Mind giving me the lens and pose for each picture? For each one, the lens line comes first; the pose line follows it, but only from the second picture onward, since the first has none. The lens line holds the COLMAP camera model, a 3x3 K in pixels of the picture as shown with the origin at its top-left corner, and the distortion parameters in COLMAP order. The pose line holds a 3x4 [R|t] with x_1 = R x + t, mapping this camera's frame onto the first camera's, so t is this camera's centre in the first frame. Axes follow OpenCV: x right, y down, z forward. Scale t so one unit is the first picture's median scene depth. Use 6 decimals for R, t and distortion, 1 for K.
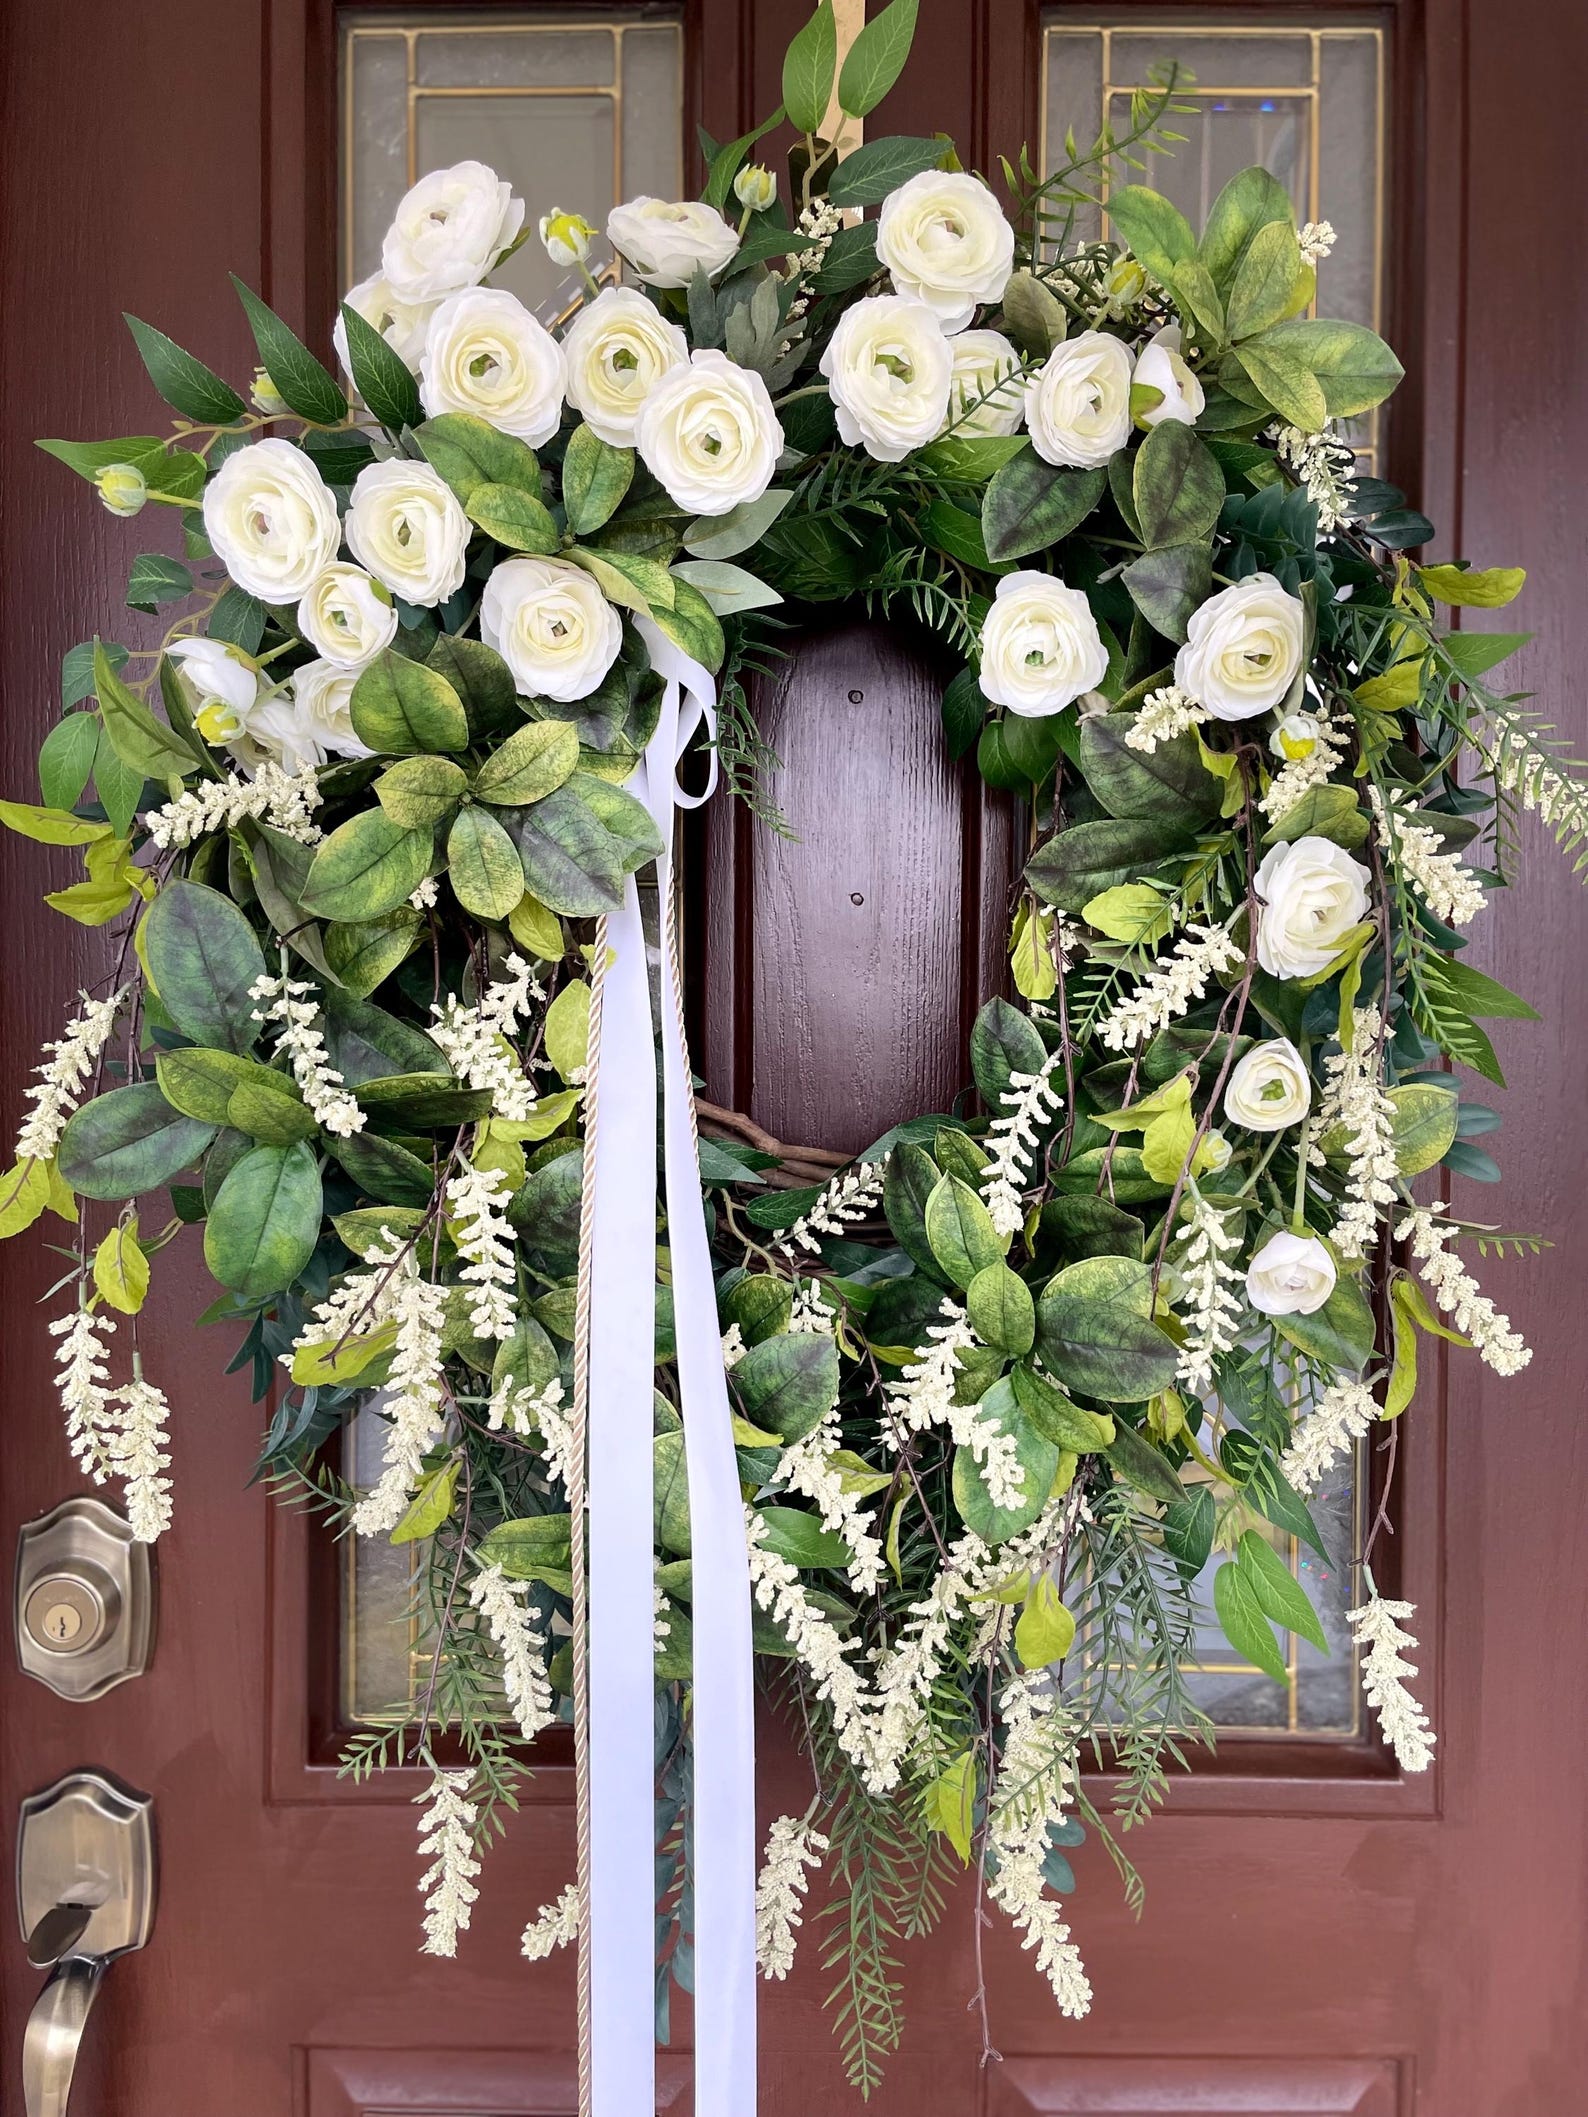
lens RADIAL K [[1624.0, 0, 798.1], [0, 1624.0, 1051.1], [0, 0, 1]] dist [0.074738, -0.005259]
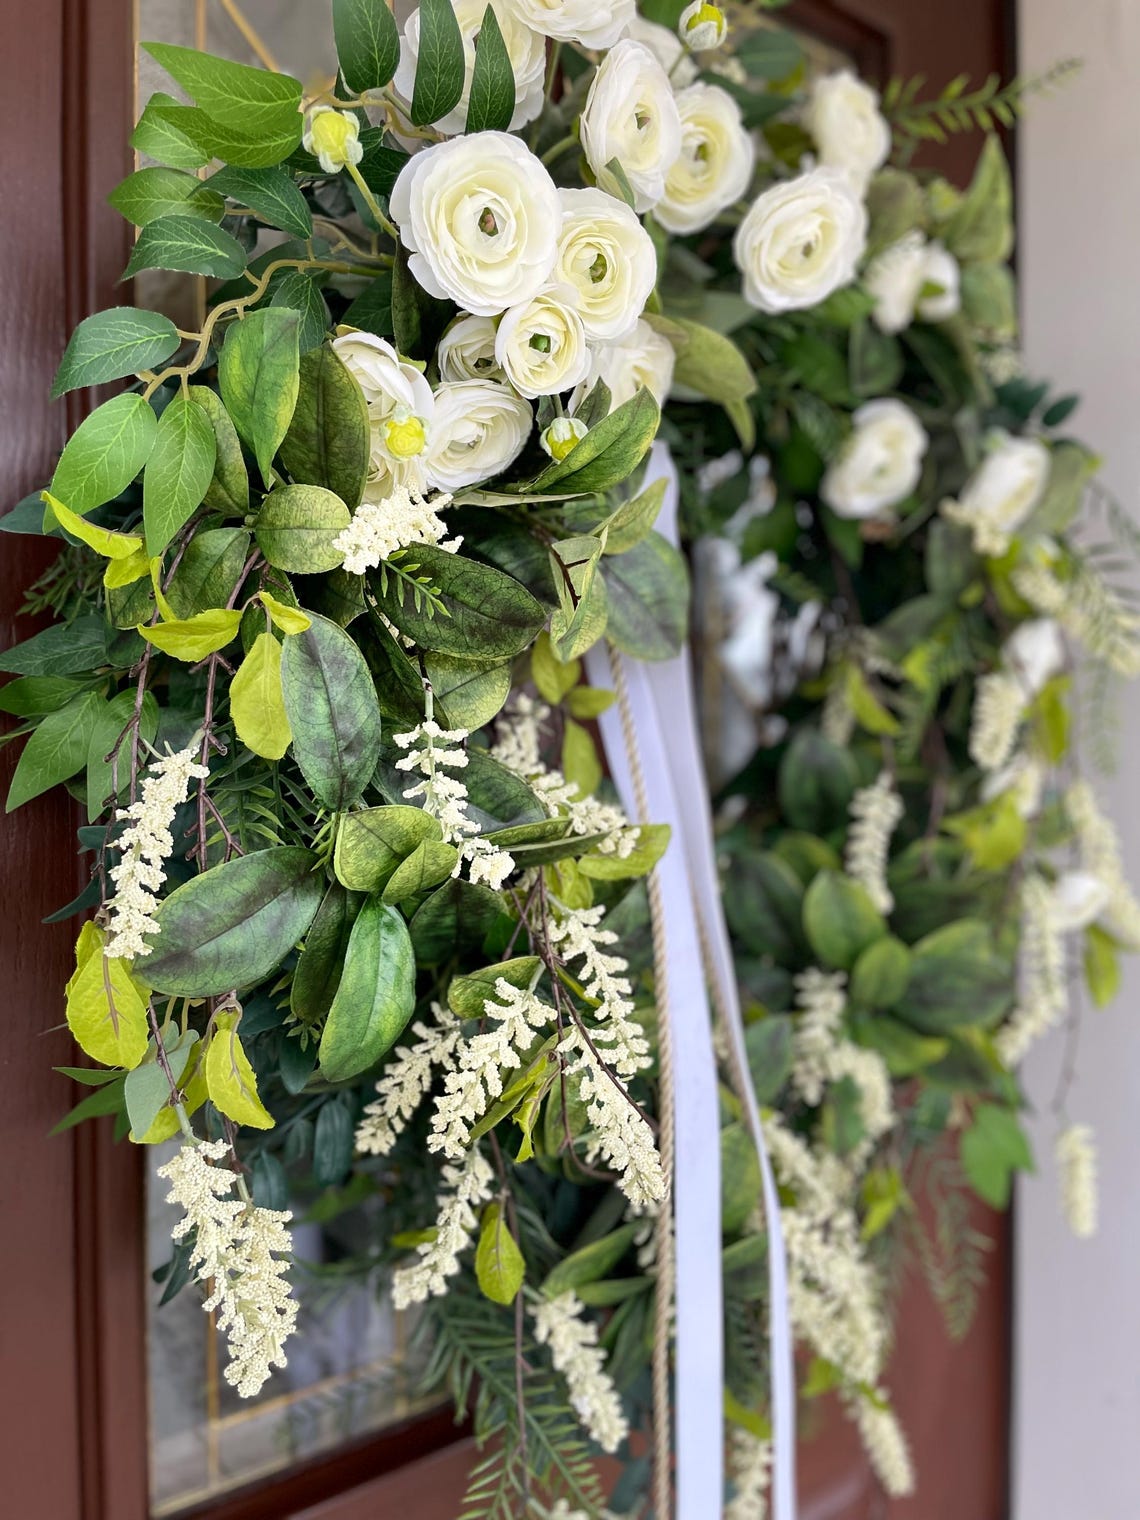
lens RADIAL K [[1166.0, 0, 572.9], [0, 1166.0, 754.7], [0, 0, 1]] dist [0.074738, -0.005259]
pose [[0.775344, -0.029256, 0.630861, -0.652392], [0.024842, 0.999566, 0.015822, -0.035295], [-0.631050, 0.003404, 0.775735, 0.433147]]
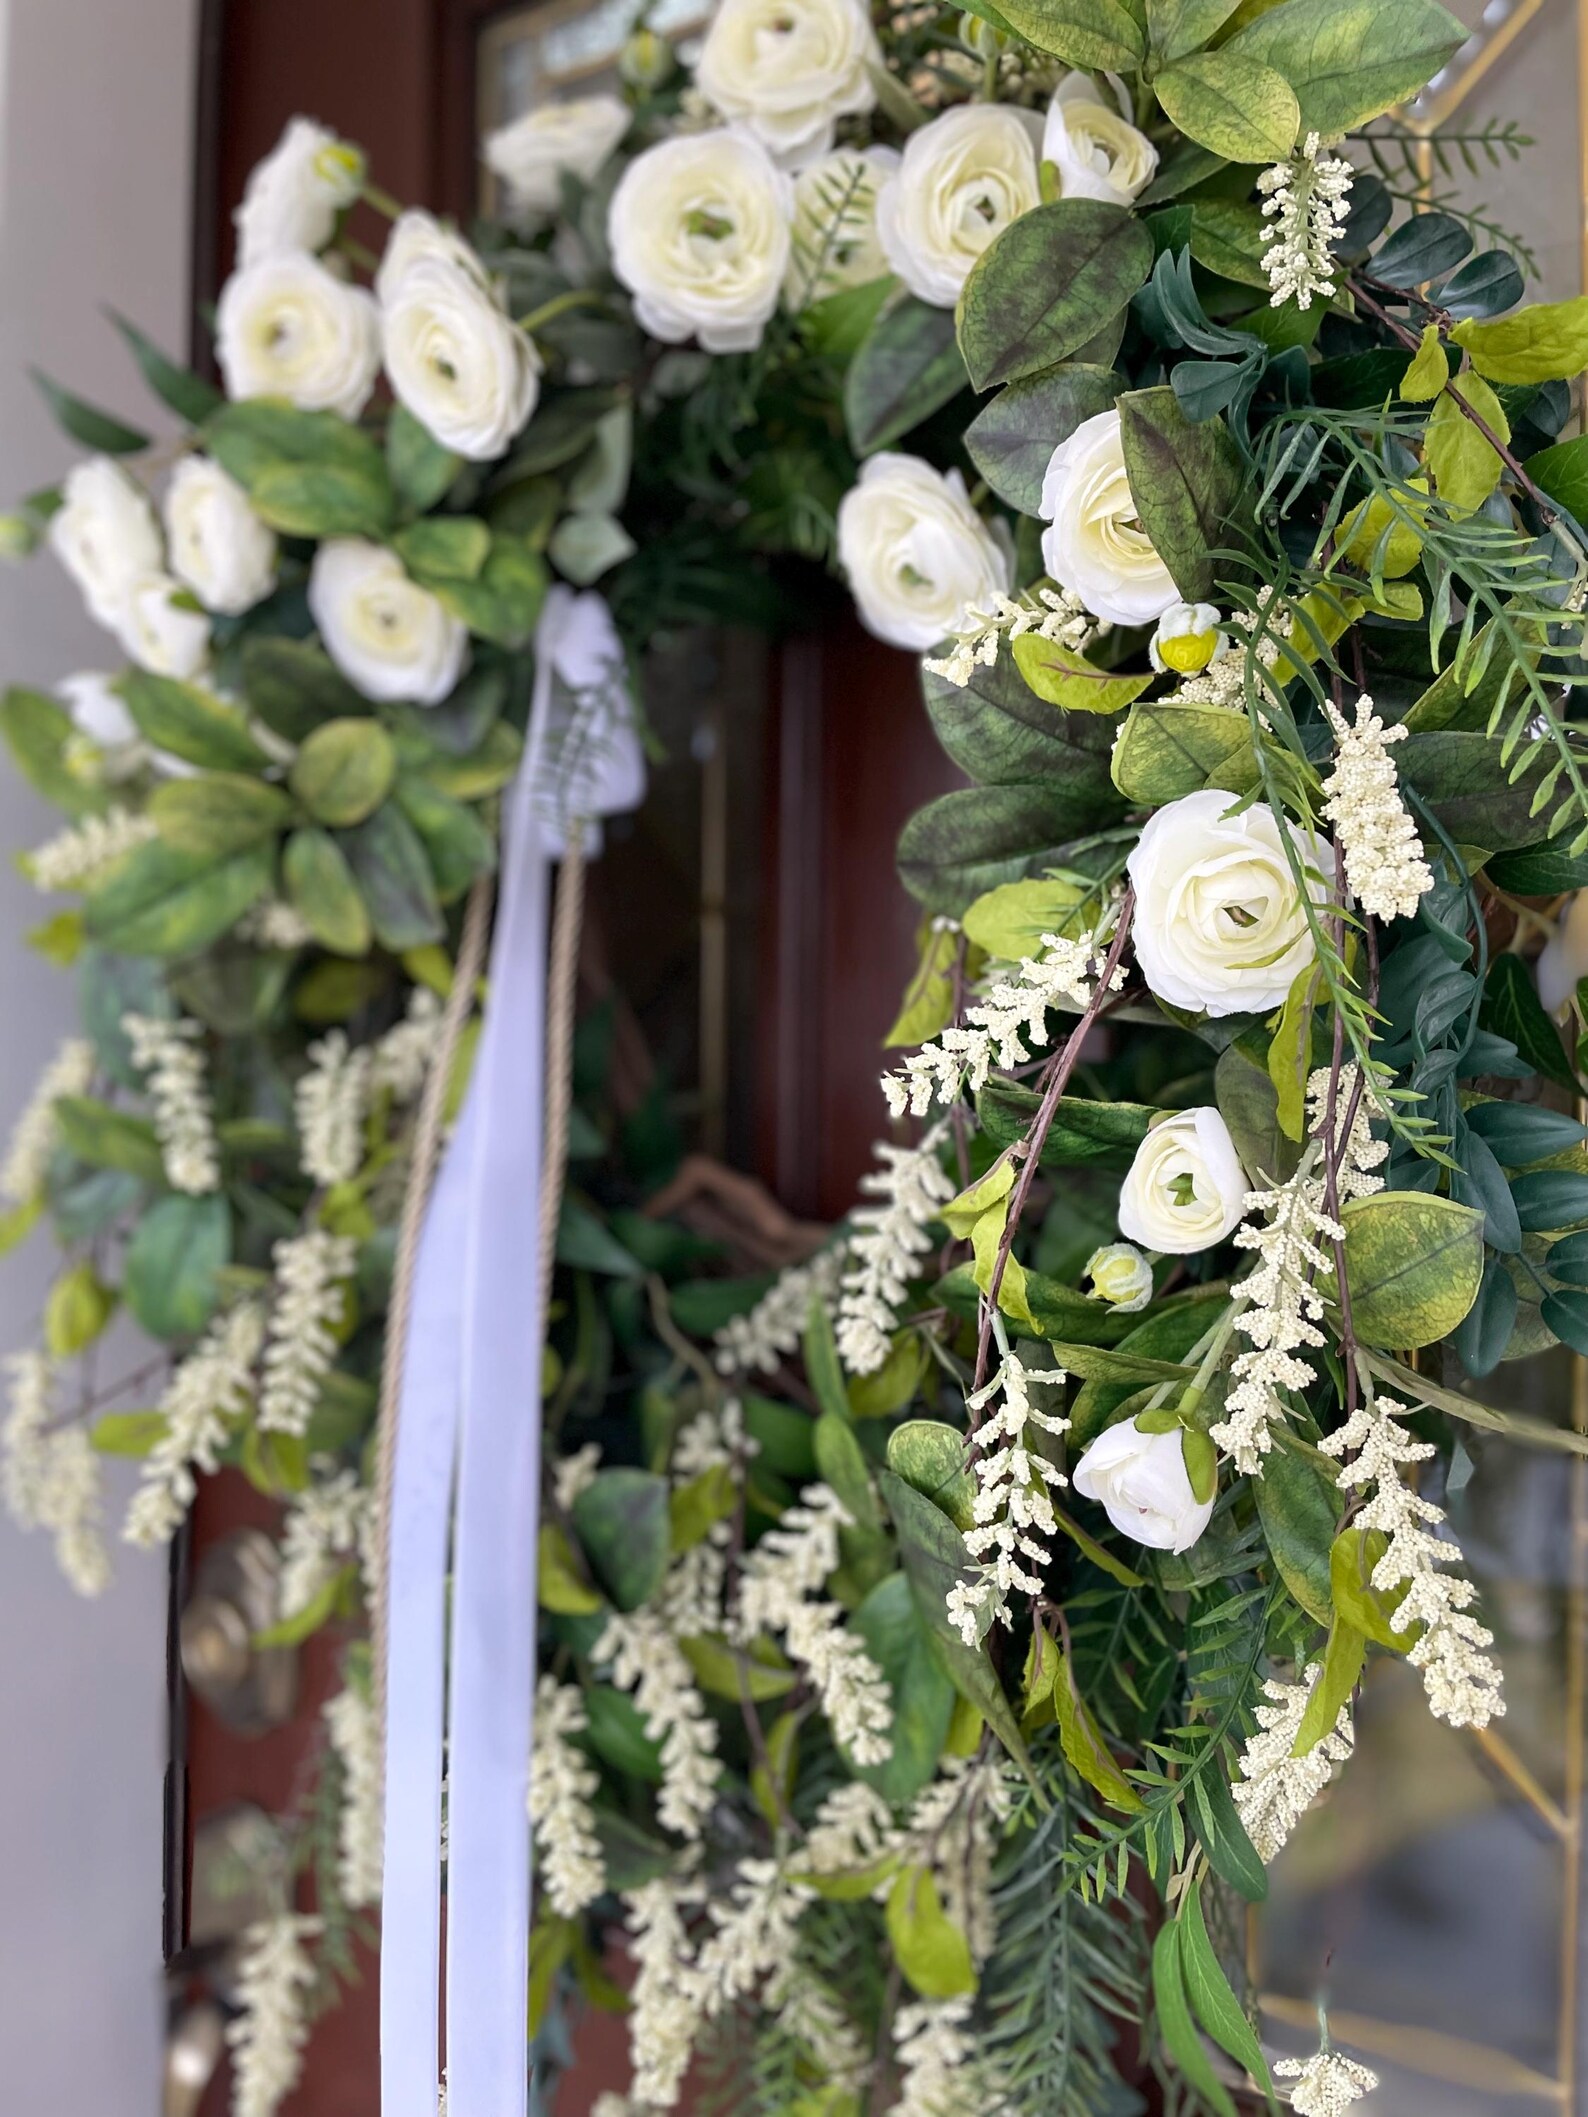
lens RADIAL K [[1593.3, 0, 795.3], [0, 1593.3, 1051.1], [0, 0, 1]] dist [0.082544, -0.091577]
pose [[0.859924, 0.005112, -0.510397, 0.473536], [-0.022592, 0.999351, -0.028053, -0.009137], [0.509922, 0.035654, 0.859481, 0.378924]]
